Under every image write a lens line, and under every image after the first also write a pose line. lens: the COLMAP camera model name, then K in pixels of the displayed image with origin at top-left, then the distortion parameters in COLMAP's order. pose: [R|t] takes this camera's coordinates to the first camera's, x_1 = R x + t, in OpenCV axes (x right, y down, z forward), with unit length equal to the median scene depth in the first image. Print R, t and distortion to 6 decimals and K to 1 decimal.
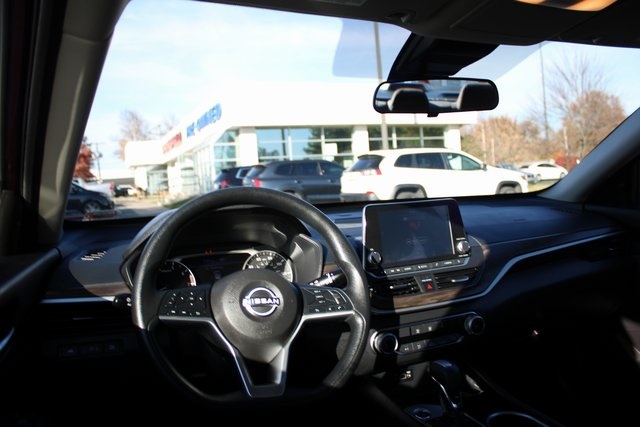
lens RADIAL K [[509.3, 0, 320.0], [0, 509.3, 213.5], [0, 0, 1]] dist [-0.105365, 0.003127]
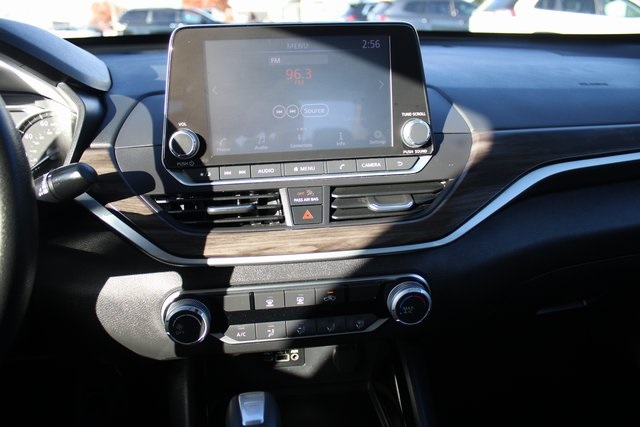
lens RADIAL K [[509.3, 0, 320.0], [0, 509.3, 213.5], [0, 0, 1]] dist [-0.105365, 0.003127]
pose [[0.964762, 0.127403, -0.230223, 0.316852], [-0.052050, 0.950077, 0.307642, 0.000911], [0.257924, -0.284818, 0.923230, 0.549046]]
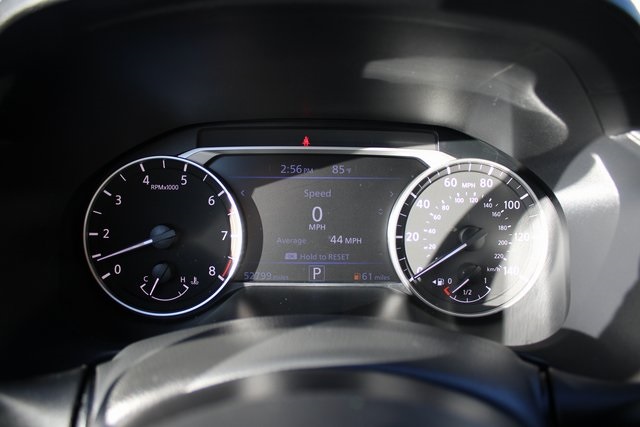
lens RADIAL K [[509.3, 0, 320.0], [0, 509.3, 213.5], [0, 0, 1]] dist [-0.105365, 0.003127]
pose [[0.919926, 0.193331, -0.341115, -0.084886], [-0.081541, 0.945296, 0.315858, 0.014896], [0.383520, -0.262752, 0.885367, 0.687173]]
